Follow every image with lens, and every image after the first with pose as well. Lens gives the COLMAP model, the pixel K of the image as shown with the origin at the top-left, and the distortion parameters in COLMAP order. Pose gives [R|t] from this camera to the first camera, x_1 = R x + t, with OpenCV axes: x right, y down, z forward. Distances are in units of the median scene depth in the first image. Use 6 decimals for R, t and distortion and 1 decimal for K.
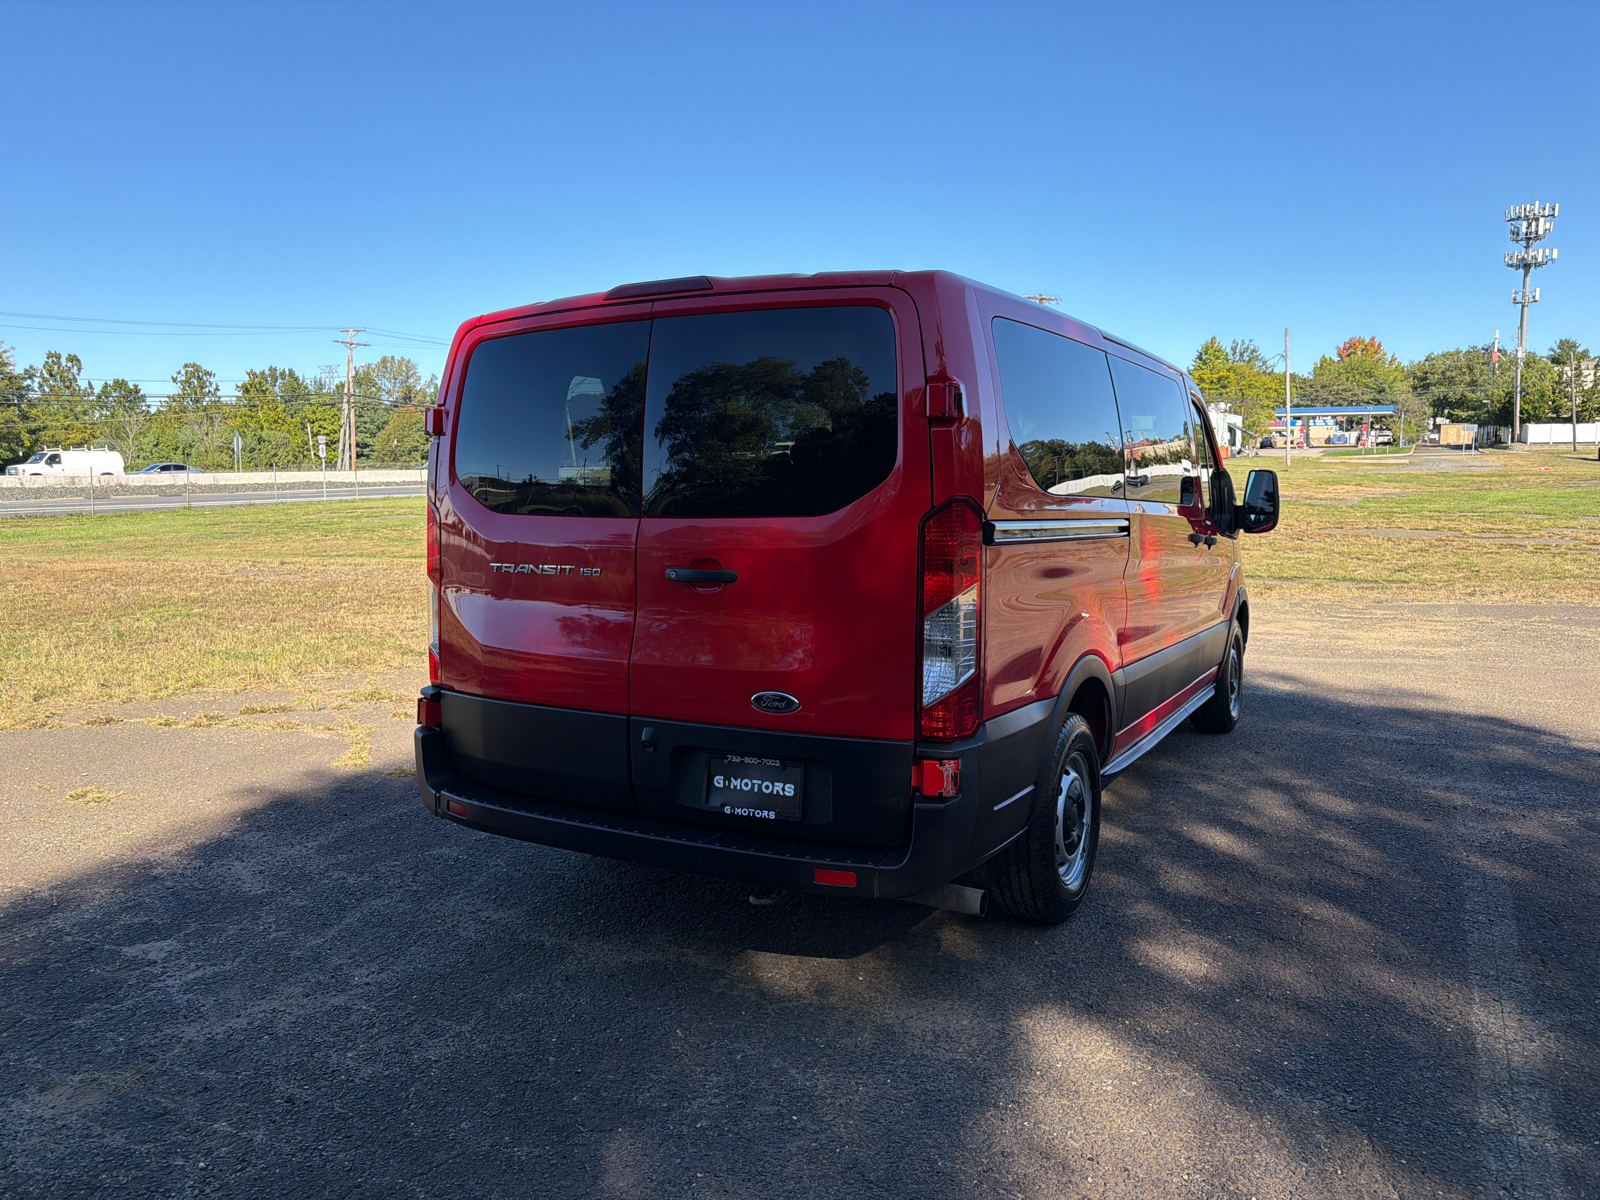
lens RADIAL K [[1170.9, 0, 804.4], [0, 1170.9, 578.4], [0, 0, 1]] dist [-0.000153, 0.005995]
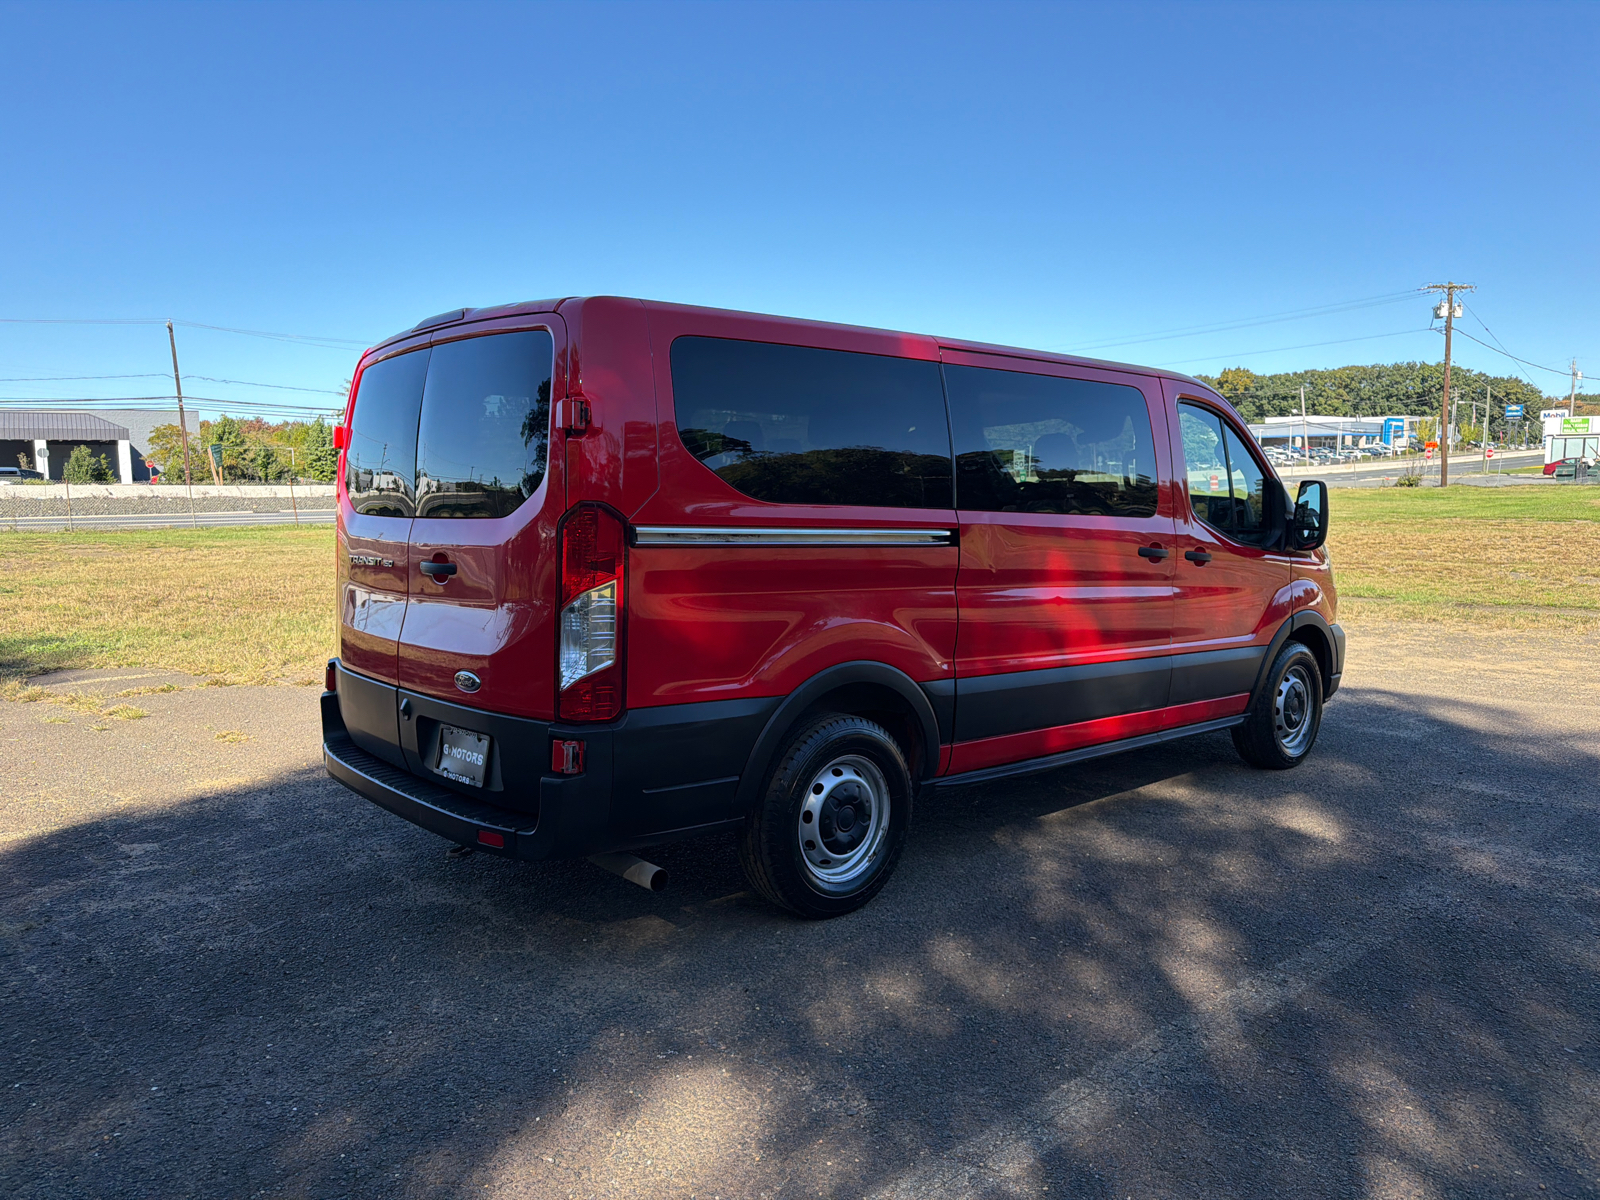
lens RADIAL K [[1162.3, 0, 791.8], [0, 1162.3, 605.0], [0, 0, 1]] dist [0.050762, -0.070165]
pose [[0.942979, 0.039992, -0.330441, 0.065485], [-0.036687, 0.999195, 0.016234, 0.000174], [0.330824, -0.003185, 0.943687, 0.002884]]
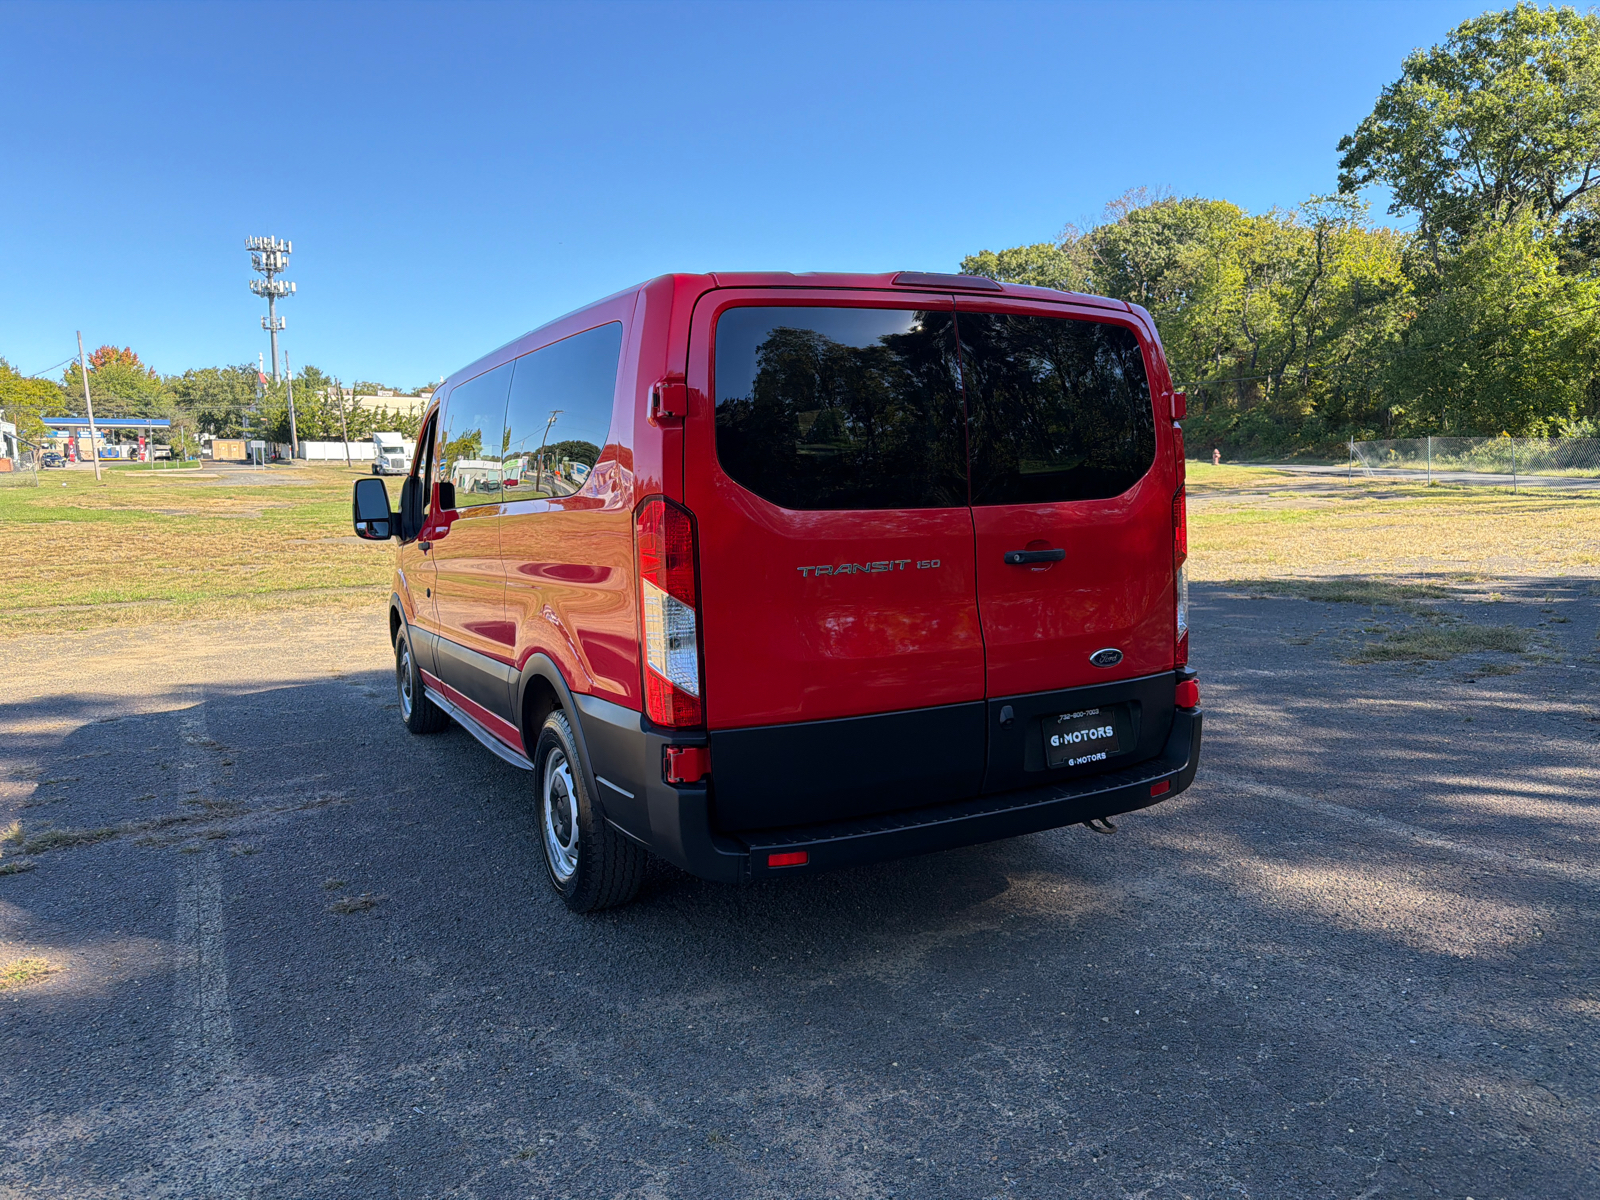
lens RADIAL K [[1170.9, 0, 804.4], [0, 1170.9, 578.4], [0, 0, 1]] dist [-0.000153, 0.005995]
pose [[0.526530, -0.073501, 0.846974, -0.118822], [0.084985, 0.995816, 0.033586, -0.004012], [-0.845898, 0.054296, 0.530573, 0.063282]]
